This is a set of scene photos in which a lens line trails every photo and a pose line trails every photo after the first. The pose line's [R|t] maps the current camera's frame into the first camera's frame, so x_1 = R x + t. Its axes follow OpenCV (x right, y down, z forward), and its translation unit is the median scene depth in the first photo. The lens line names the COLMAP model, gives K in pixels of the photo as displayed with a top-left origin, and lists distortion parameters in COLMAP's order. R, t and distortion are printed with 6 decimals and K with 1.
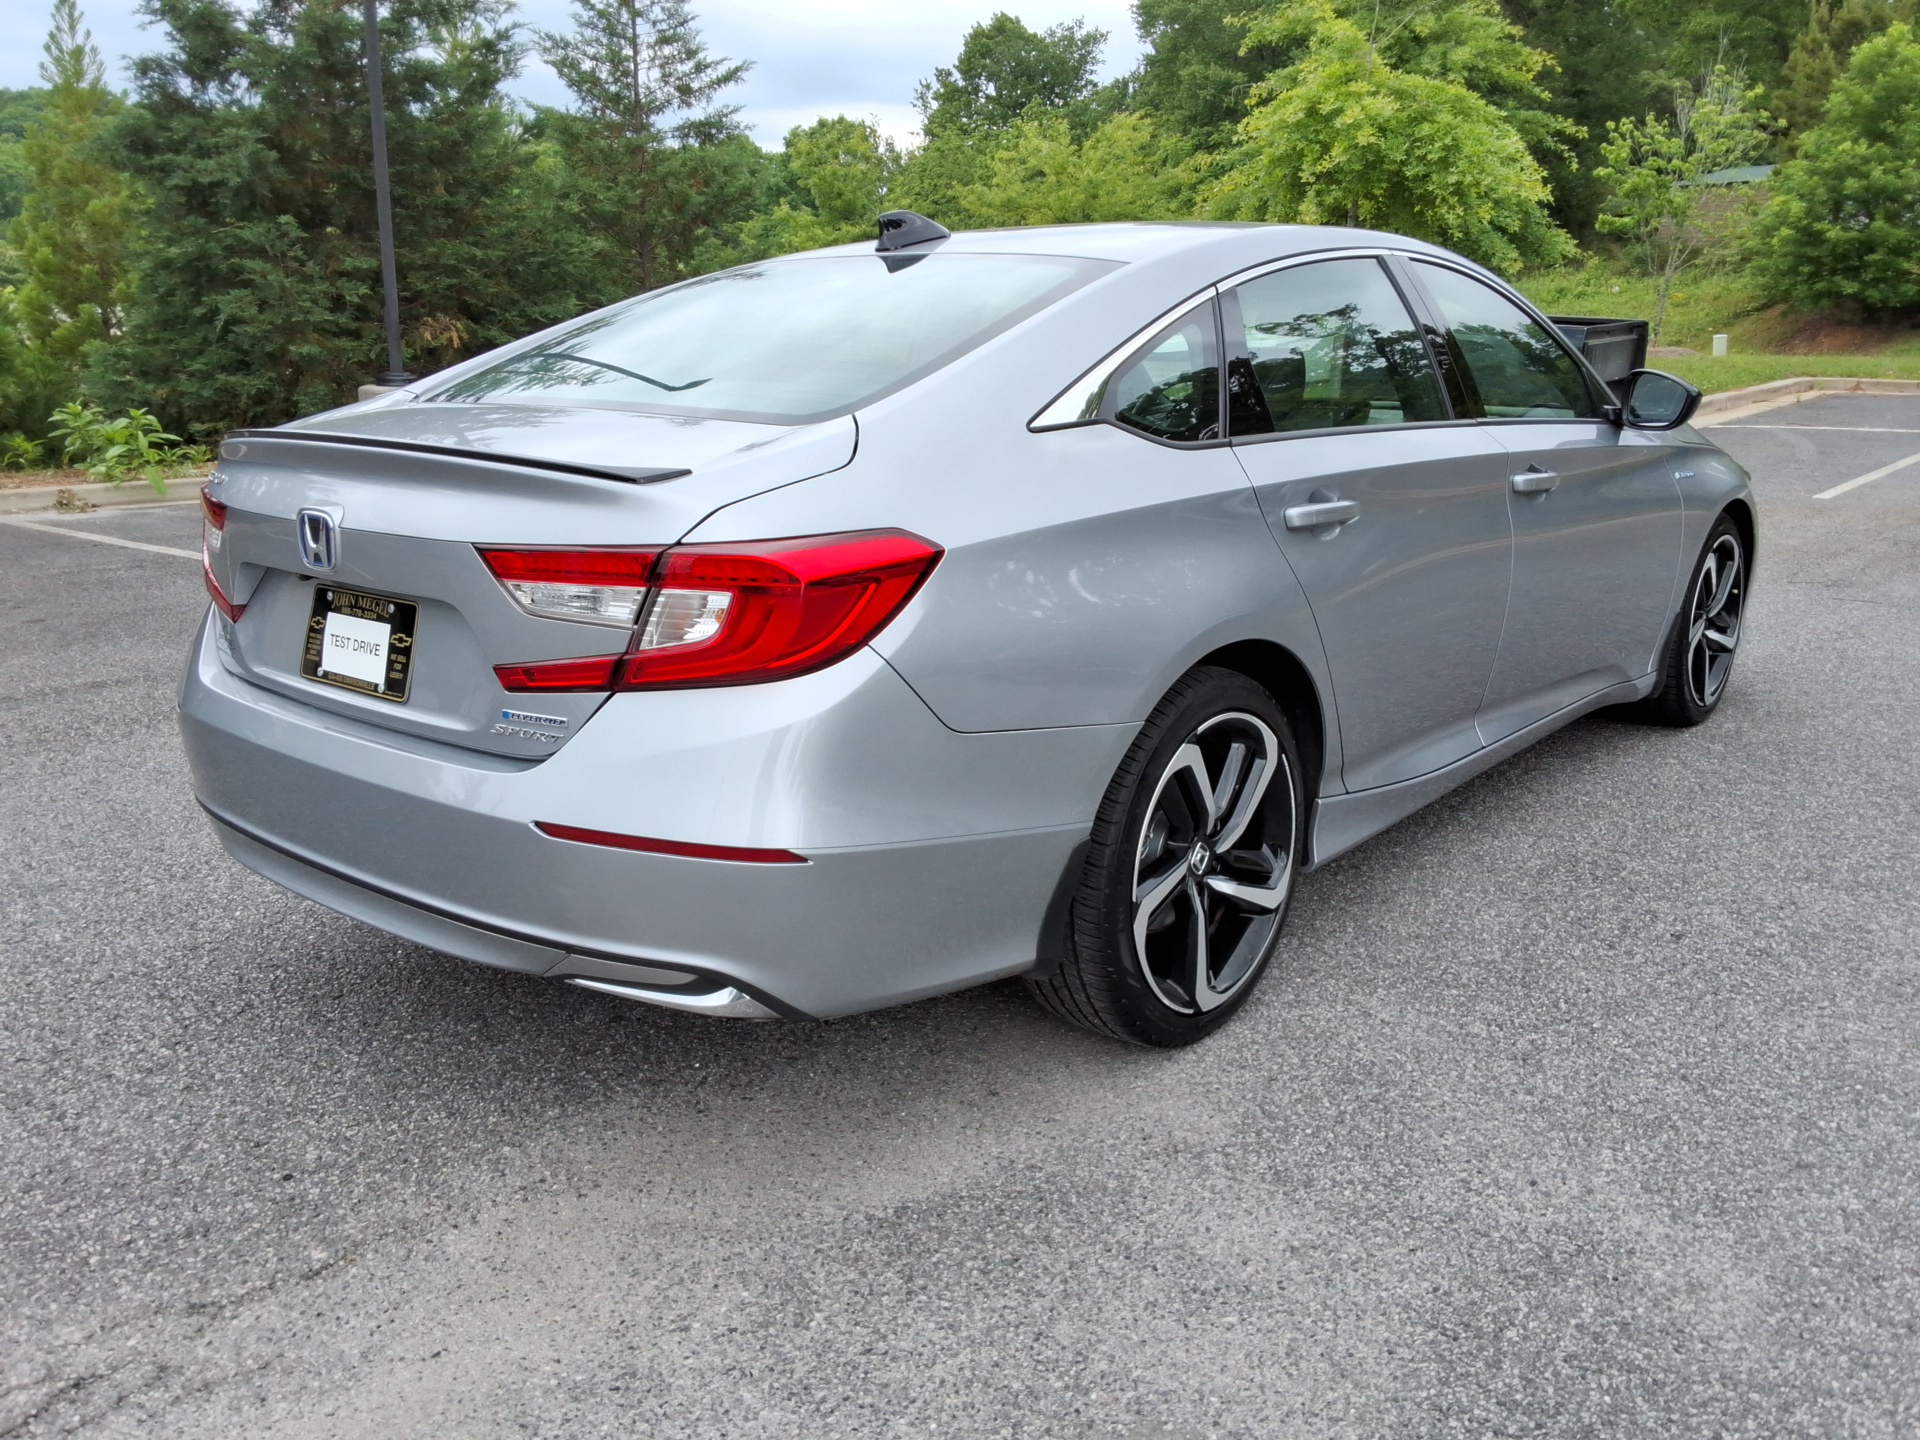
lens RADIAL K [[1550.0, 0, 981.6], [0, 1550.0, 693.6], [0, 0, 1]] dist [0.115196, -0.185519]
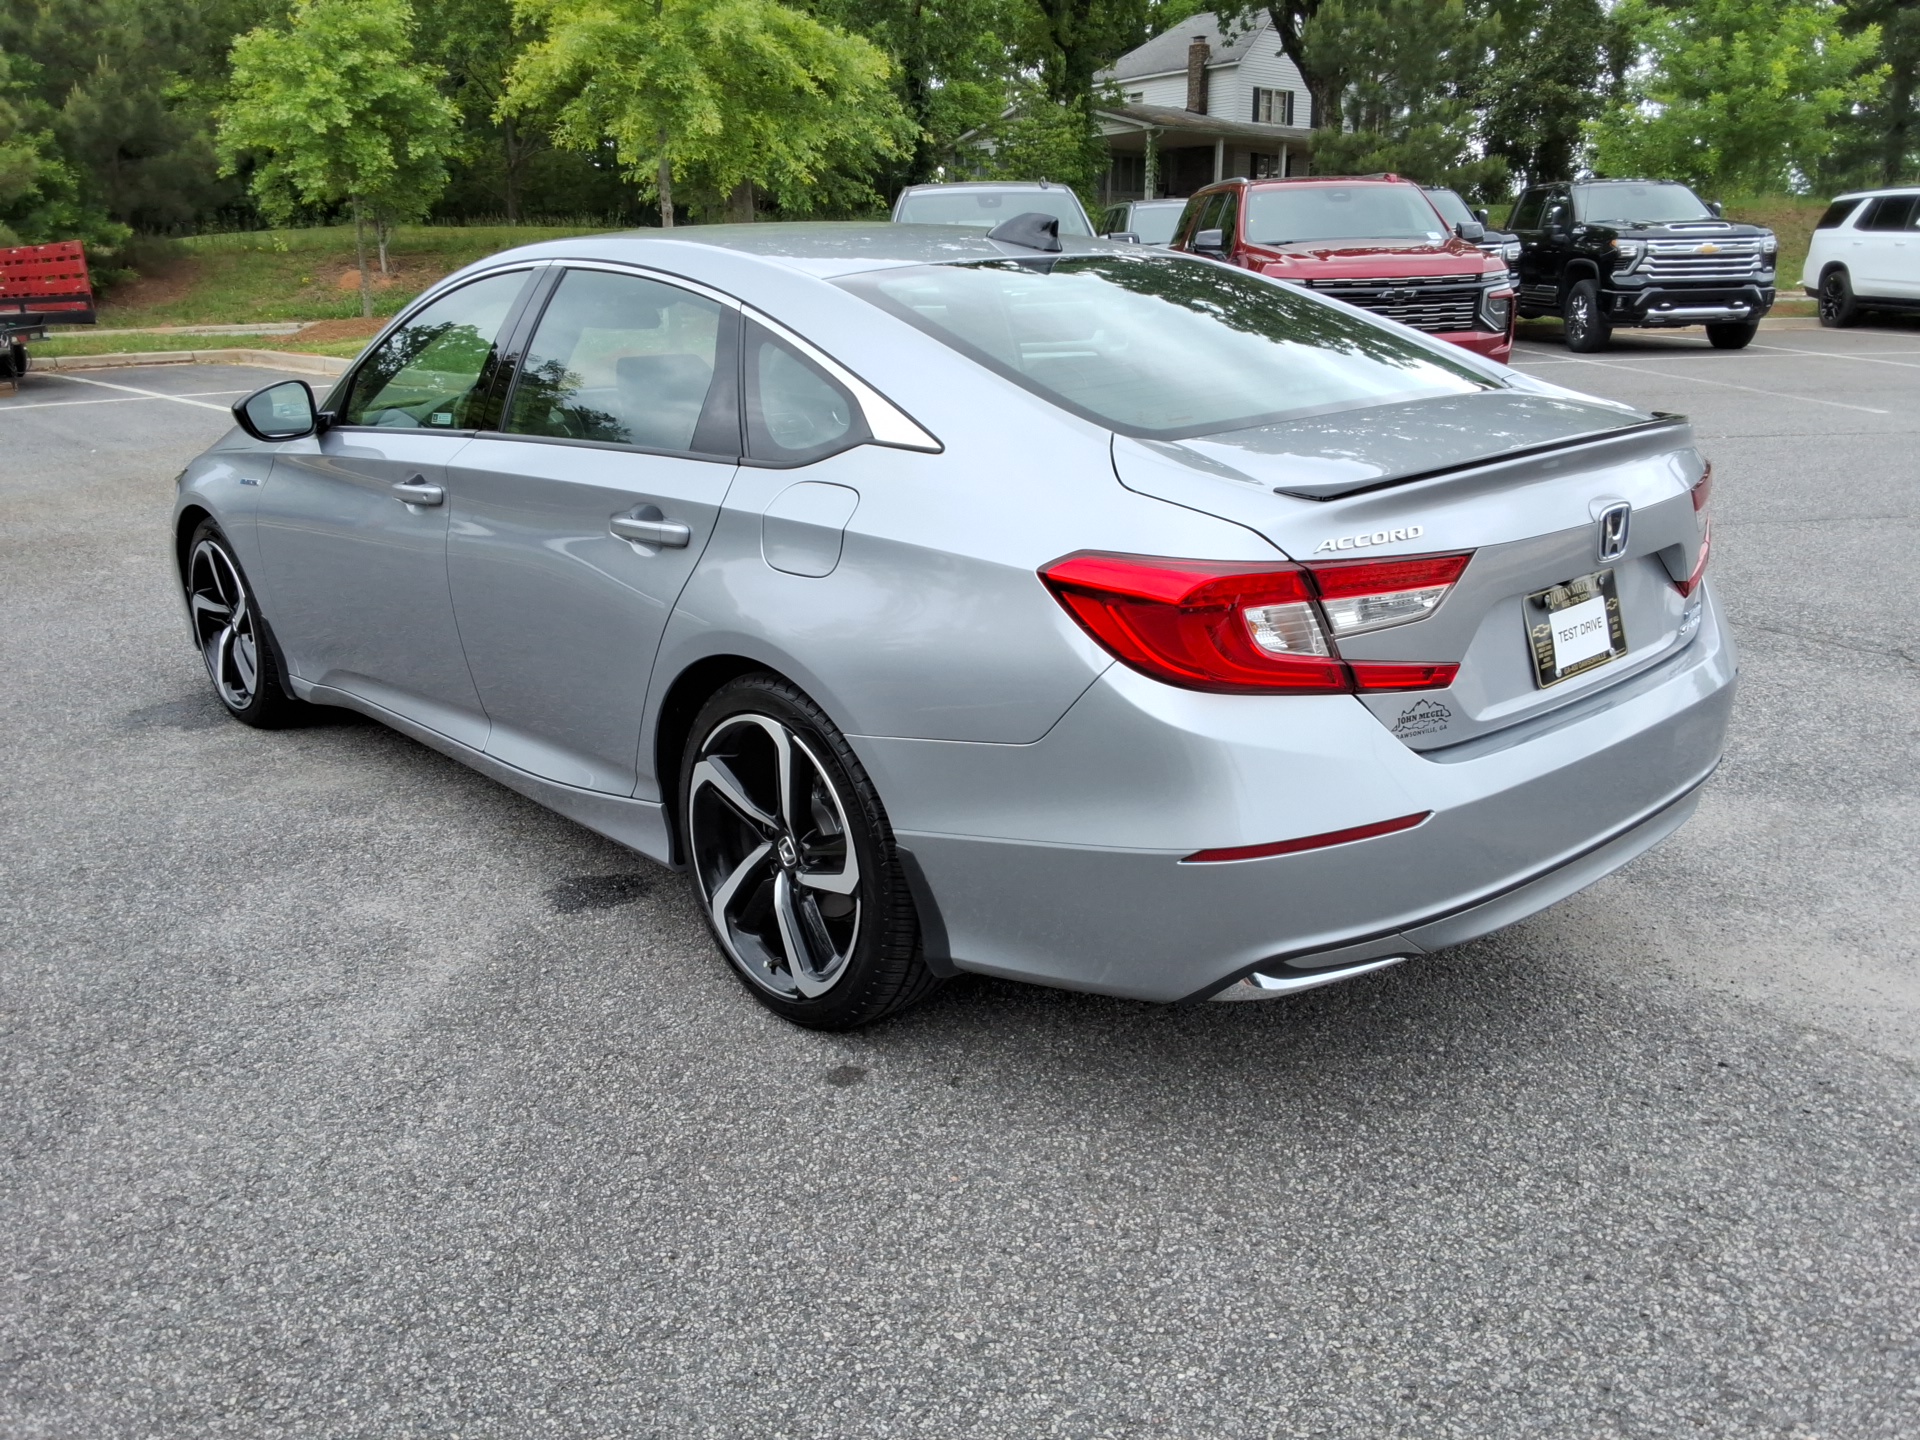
lens RADIAL K [[1550.0, 0, 981.6], [0, 1550.0, 693.6], [0, 0, 1]] dist [0.115196, -0.185519]
pose [[0.113637, -0.267627, 0.956798, -1.388096], [0.254228, 0.938807, 0.232400, -0.320929], [-0.960445, 0.216835, 0.174721, 1.141059]]
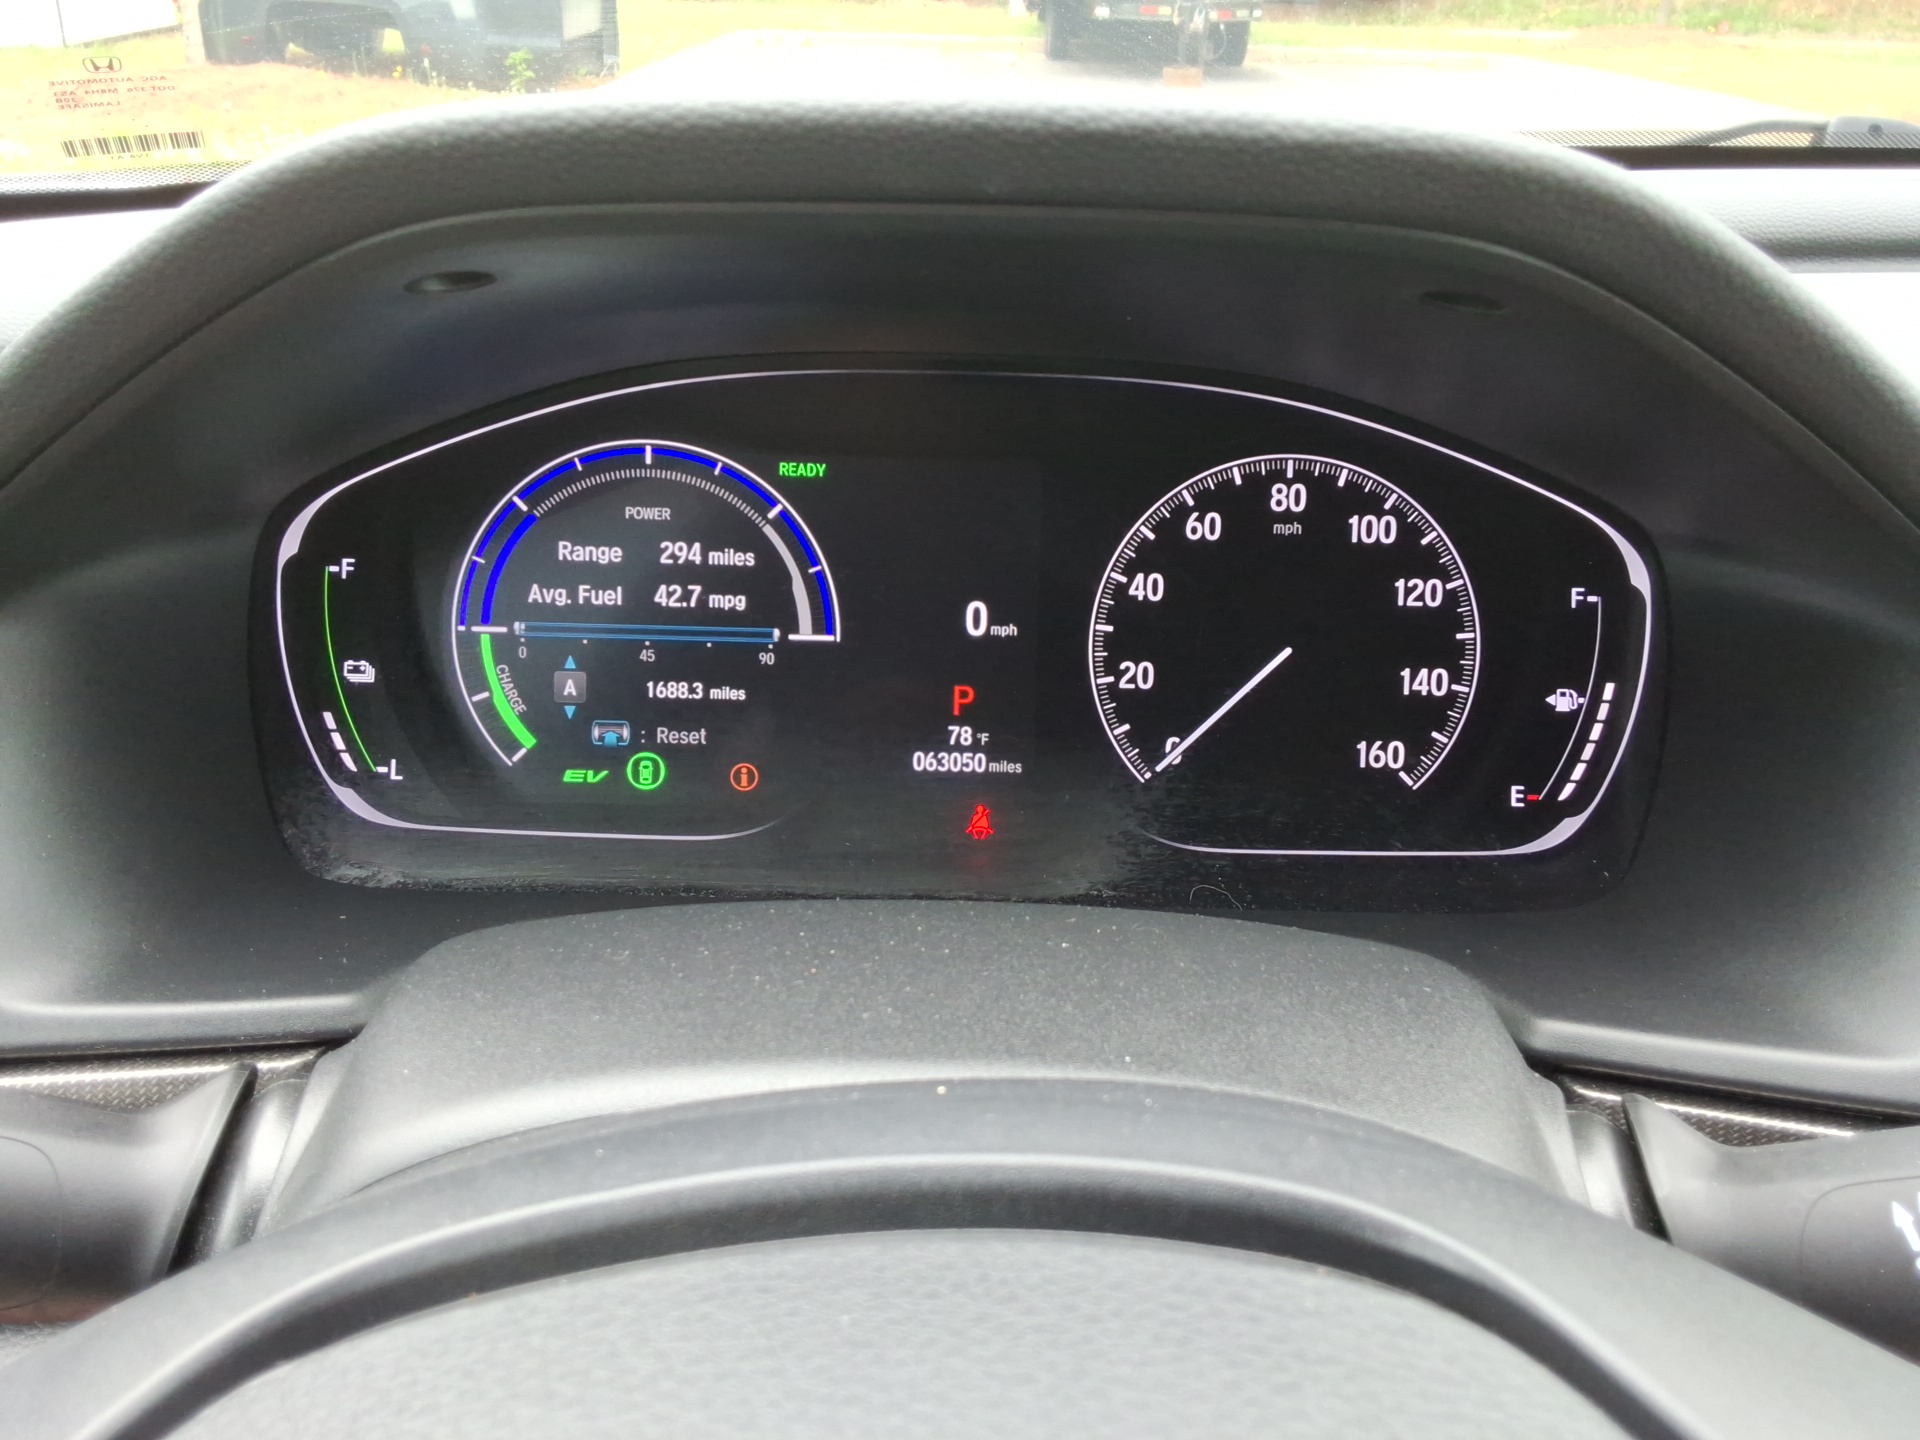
lens RADIAL K [[1554.9, 0, 979.2], [0, 1554.9, 667.3], [0, 0, 1]] dist [0.143646, -0.208008]
pose [[0.767791, -0.240585, 0.593814, 0.205417], [0.129395, 0.965949, 0.224052, -0.355871], [-0.627498, -0.095189, 0.772778, 1.809256]]
